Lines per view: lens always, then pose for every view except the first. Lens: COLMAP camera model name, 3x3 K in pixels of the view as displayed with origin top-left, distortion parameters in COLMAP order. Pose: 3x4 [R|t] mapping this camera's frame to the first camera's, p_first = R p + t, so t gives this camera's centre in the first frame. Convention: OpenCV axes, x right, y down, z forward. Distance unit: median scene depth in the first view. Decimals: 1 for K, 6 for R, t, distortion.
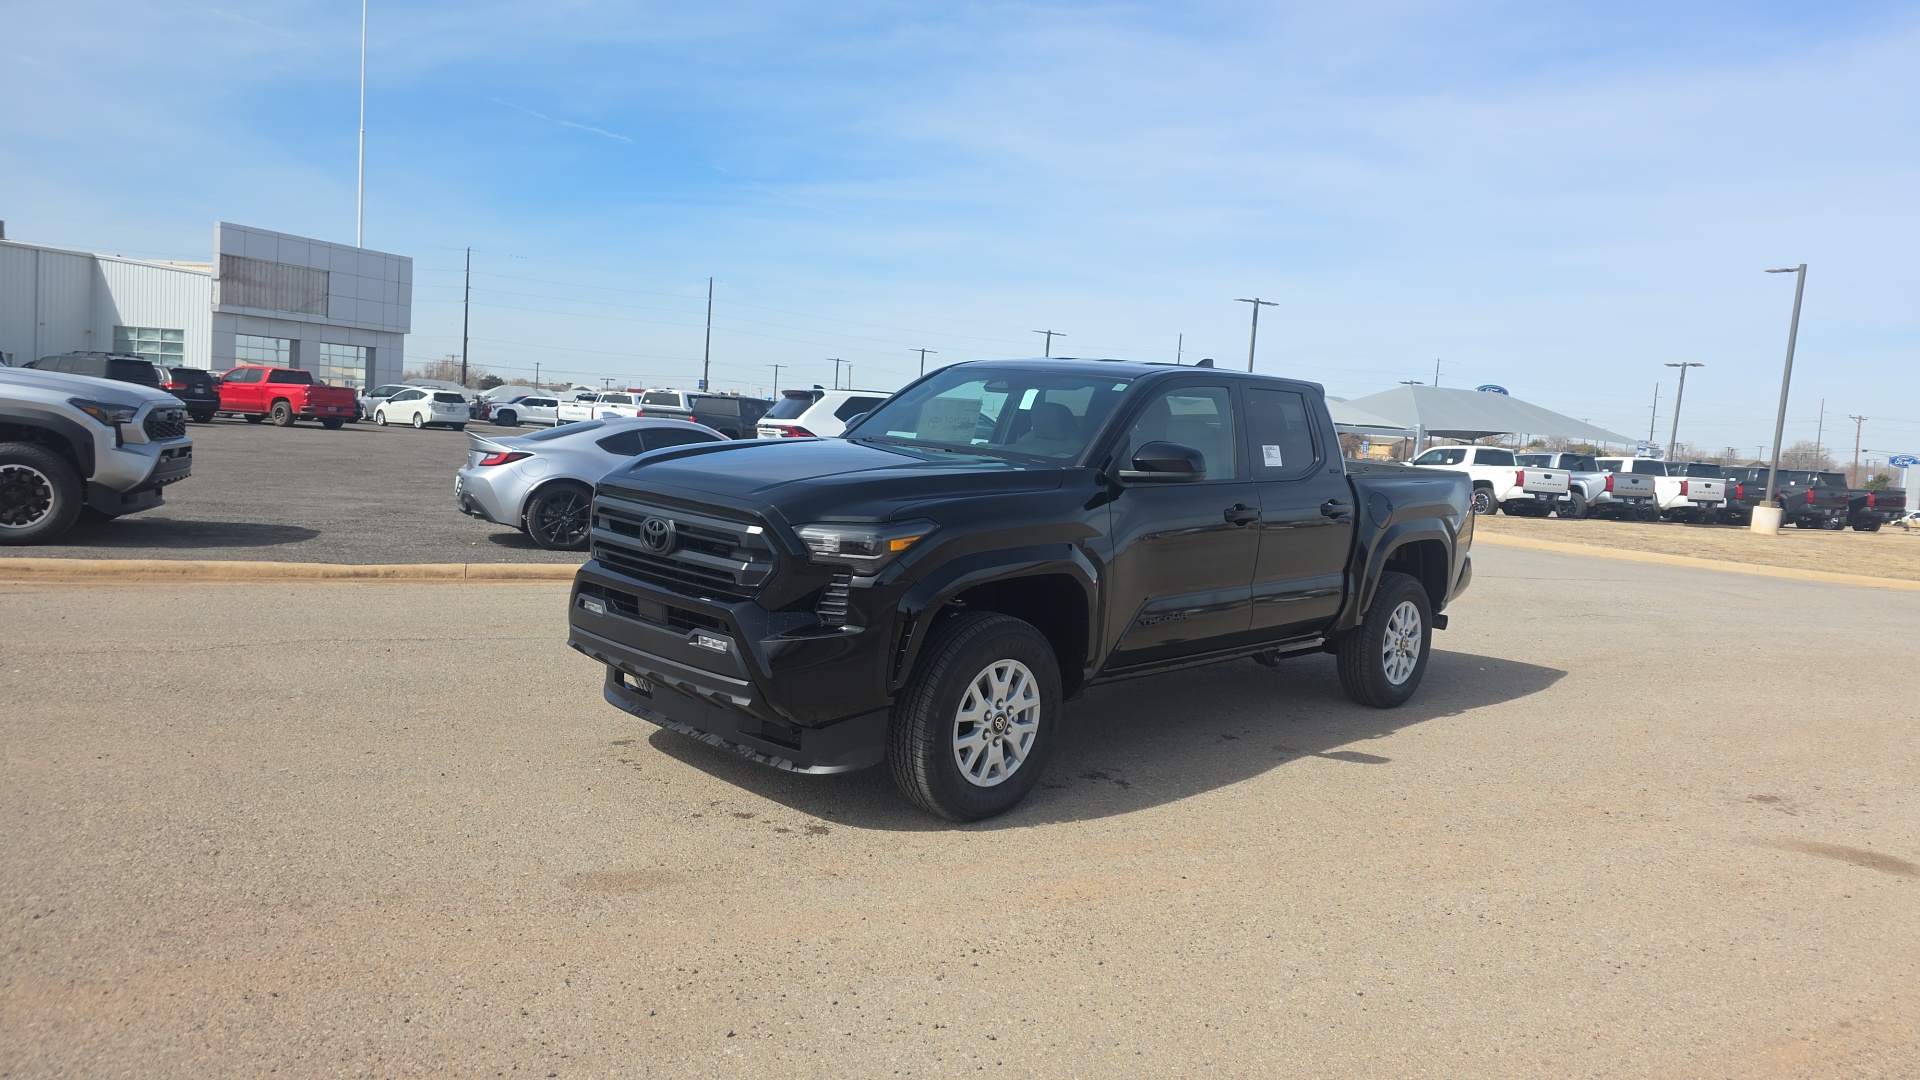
lens RADIAL K [[1239.6, 0, 932.7], [0, 1239.6, 517.7], [0, 0, 1]] dist [0.058902, -0.074636]
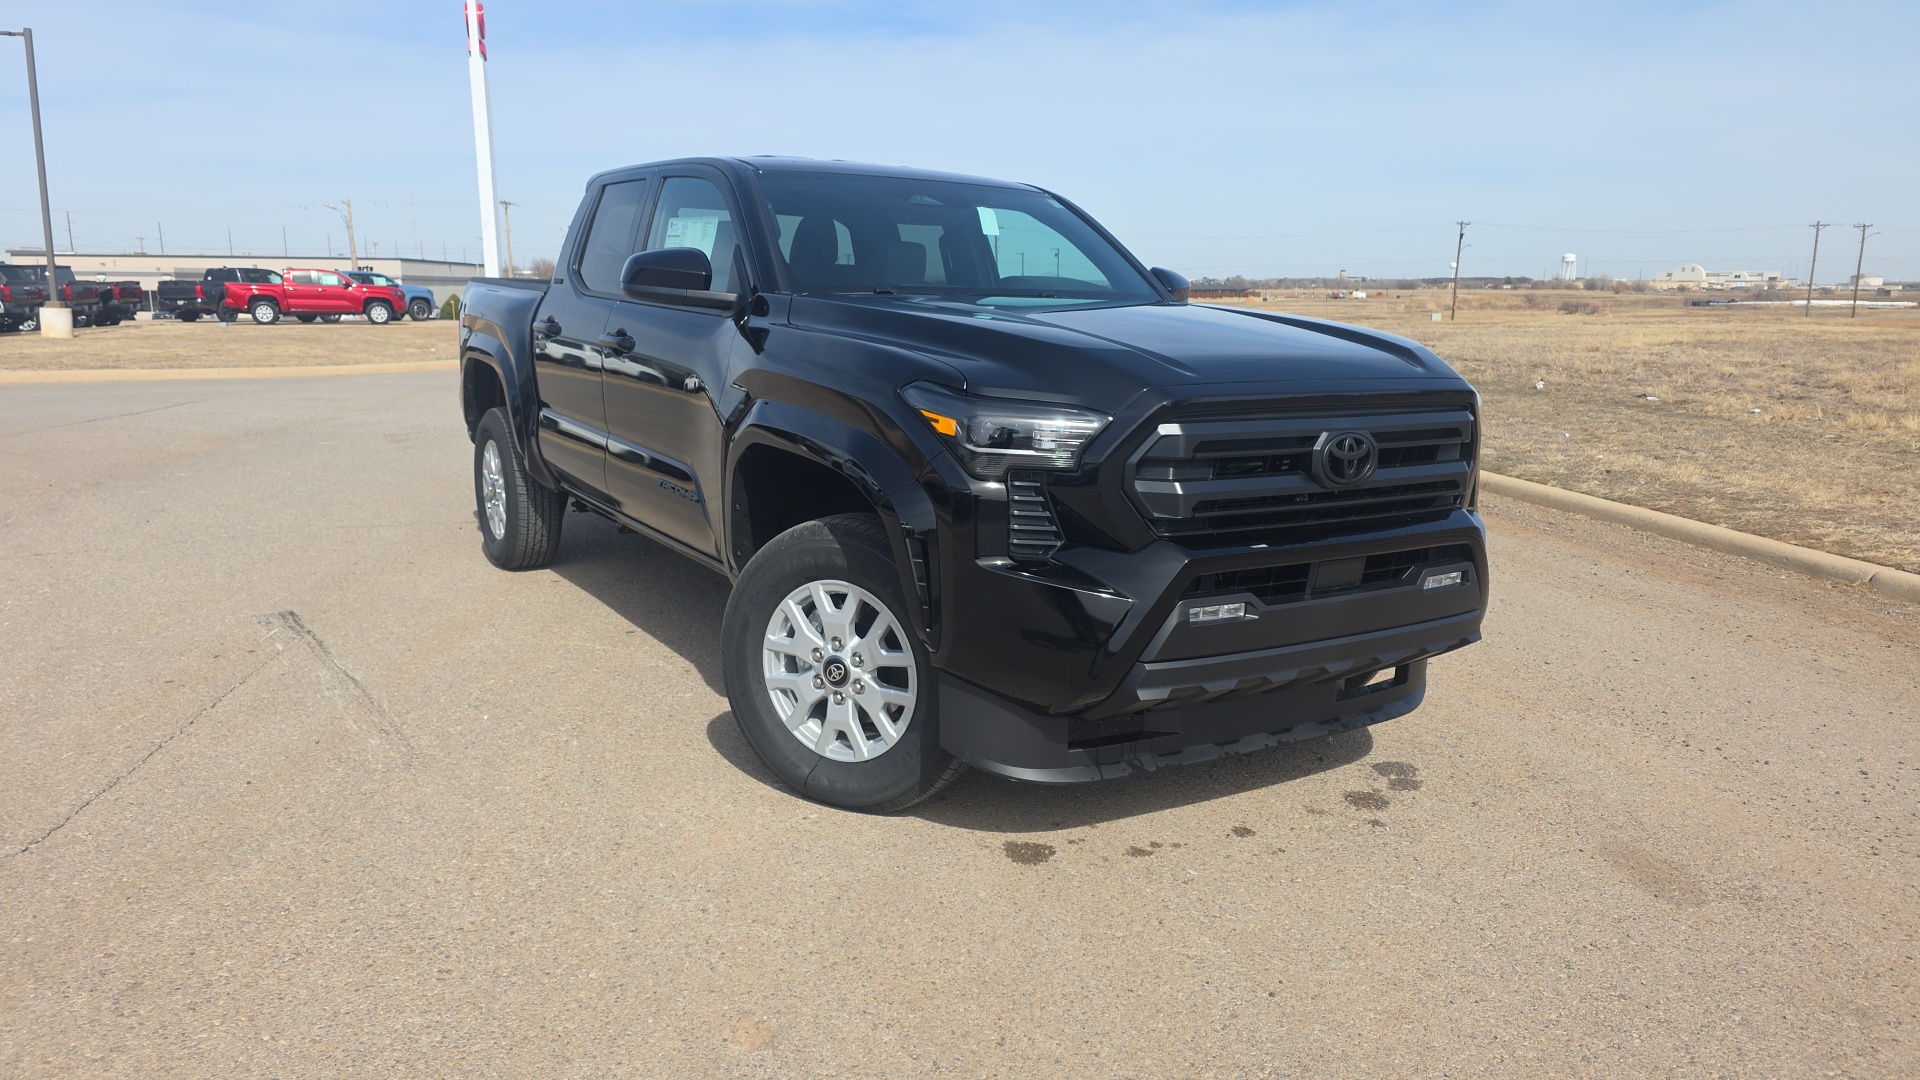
lens RADIAL K [[1360.1, 0, 879.0], [0, 1360.1, 542.9], [0, 0, 1]] dist [0.065105, -0.061923]
pose [[0.260302, -0.240316, 0.935142, -0.847653], [0.084280, 0.970489, 0.225940, -0.110022], [-0.961842, 0.020001, 0.272874, 0.916037]]
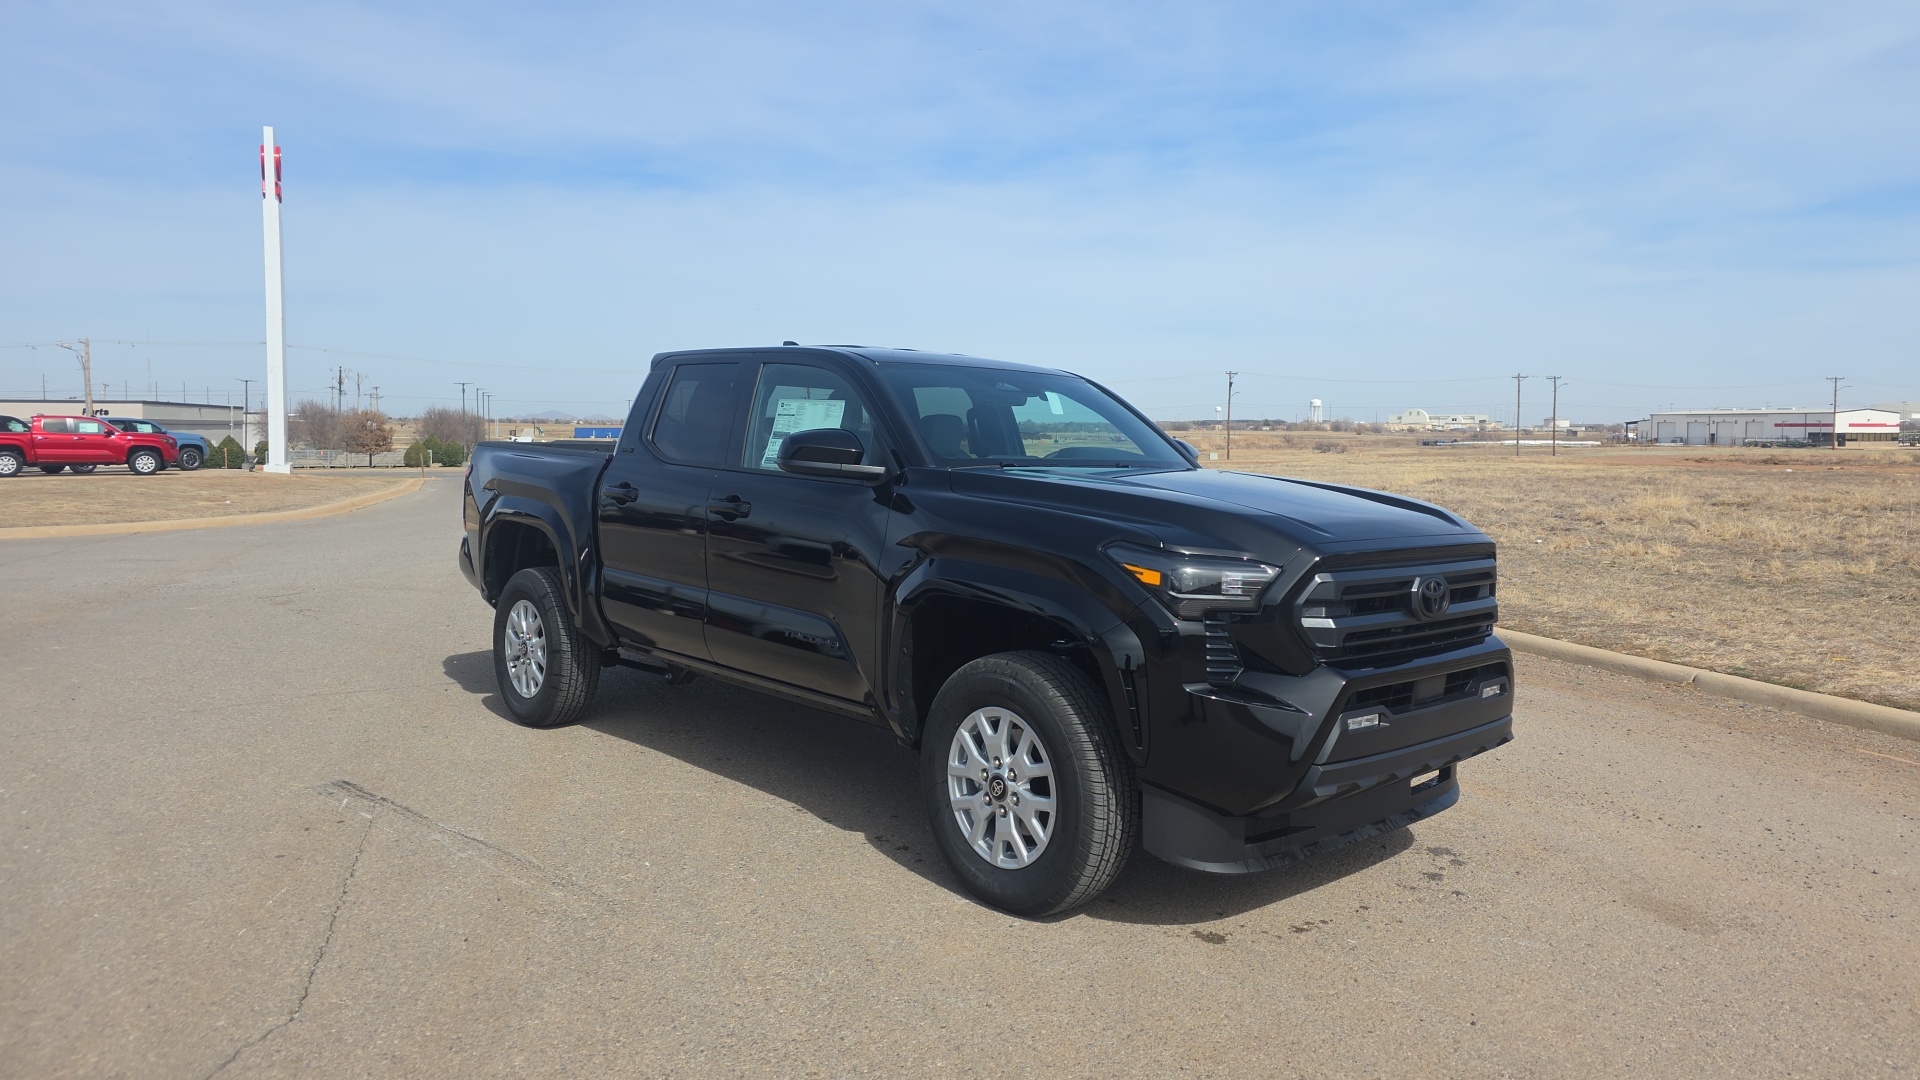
lens RADIAL K [[1376.7, 0, 965.4], [0, 1376.7, 470.7], [0, 0, 1]] dist [0.080525, -0.081354]
pose [[0.043124, -0.097074, 0.994342, -1.017603], [0.076564, 0.992663, 0.093590, -0.159976], [-0.996132, 0.072095, 0.050240, 1.107969]]
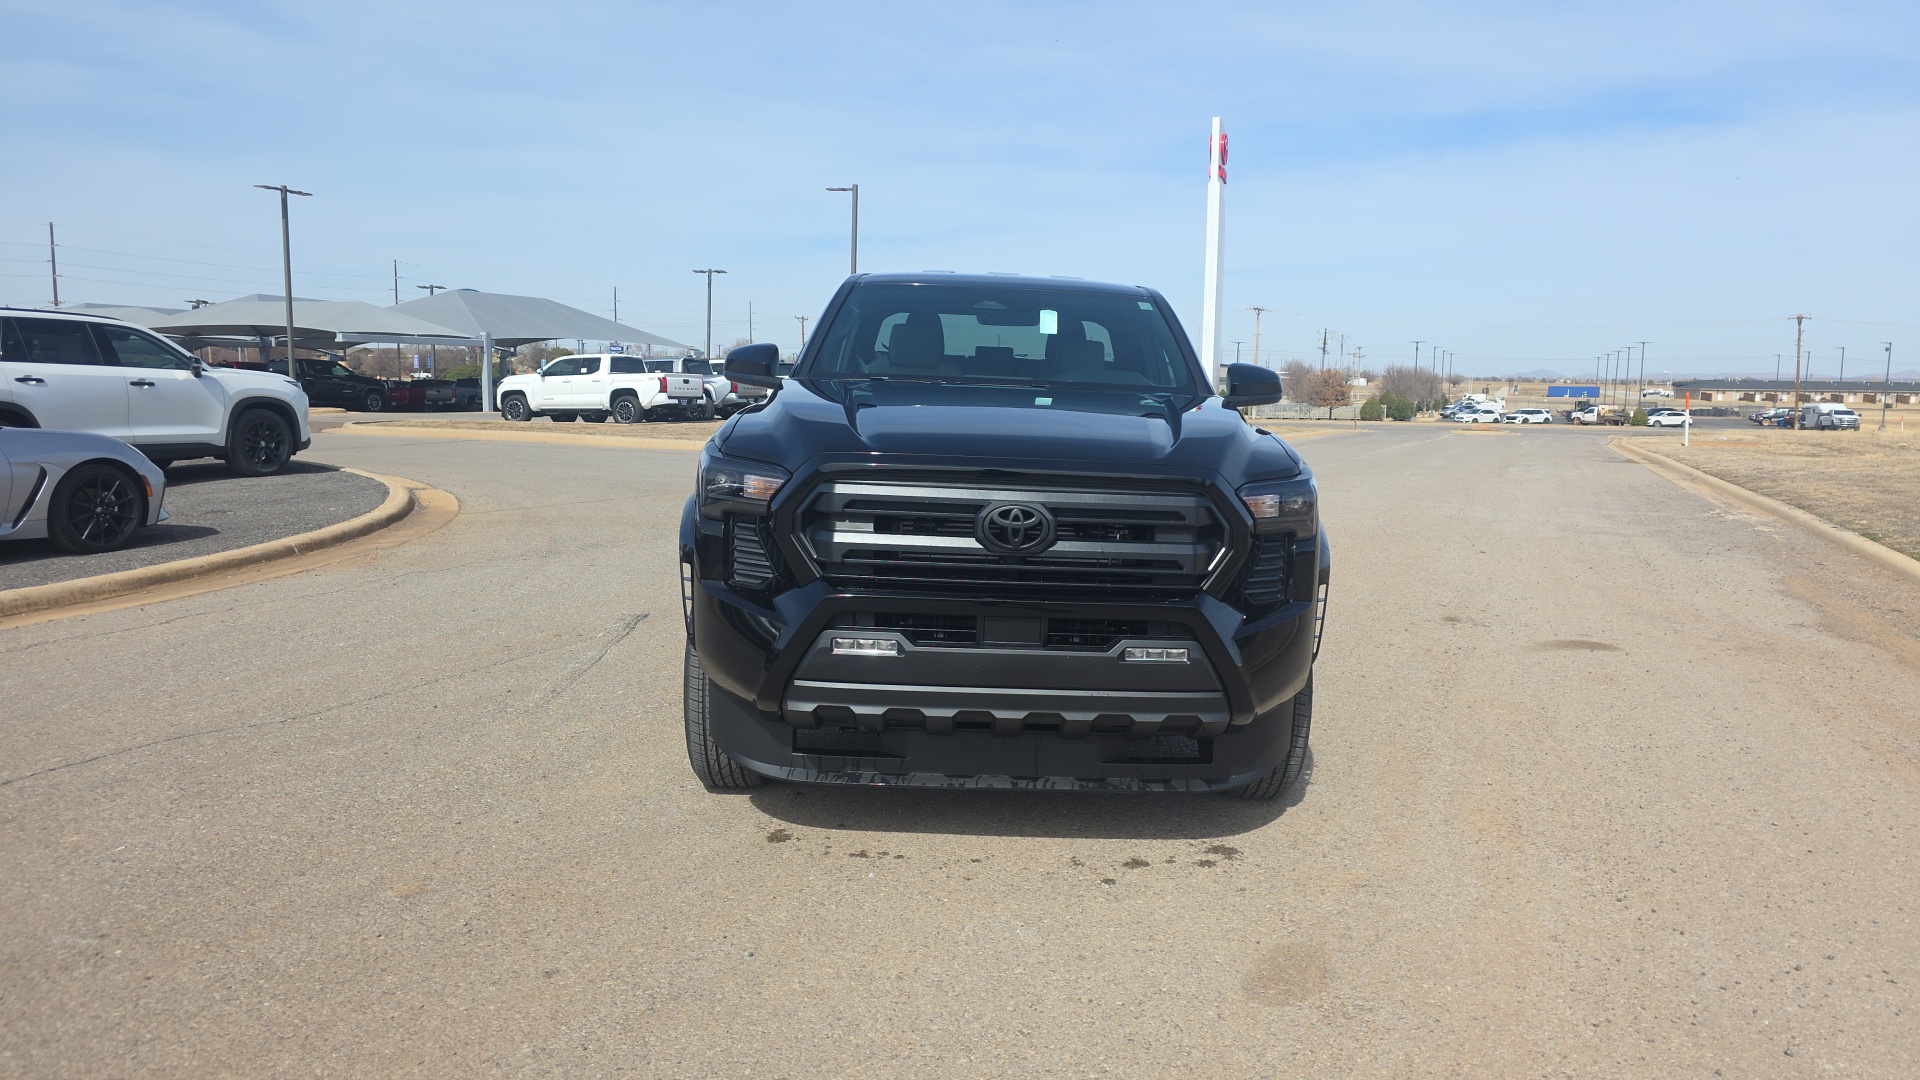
lens RADIAL K [[1308.4, 0, 944.7], [0, 1308.4, 516.3], [0, 0, 1]] dist [0.079456, -0.087740]
pose [[0.710238, -0.125826, 0.692626, -0.688853], [0.080751, 0.991964, 0.097401, -0.062261], [-0.699315, -0.013247, 0.714691, 0.425929]]
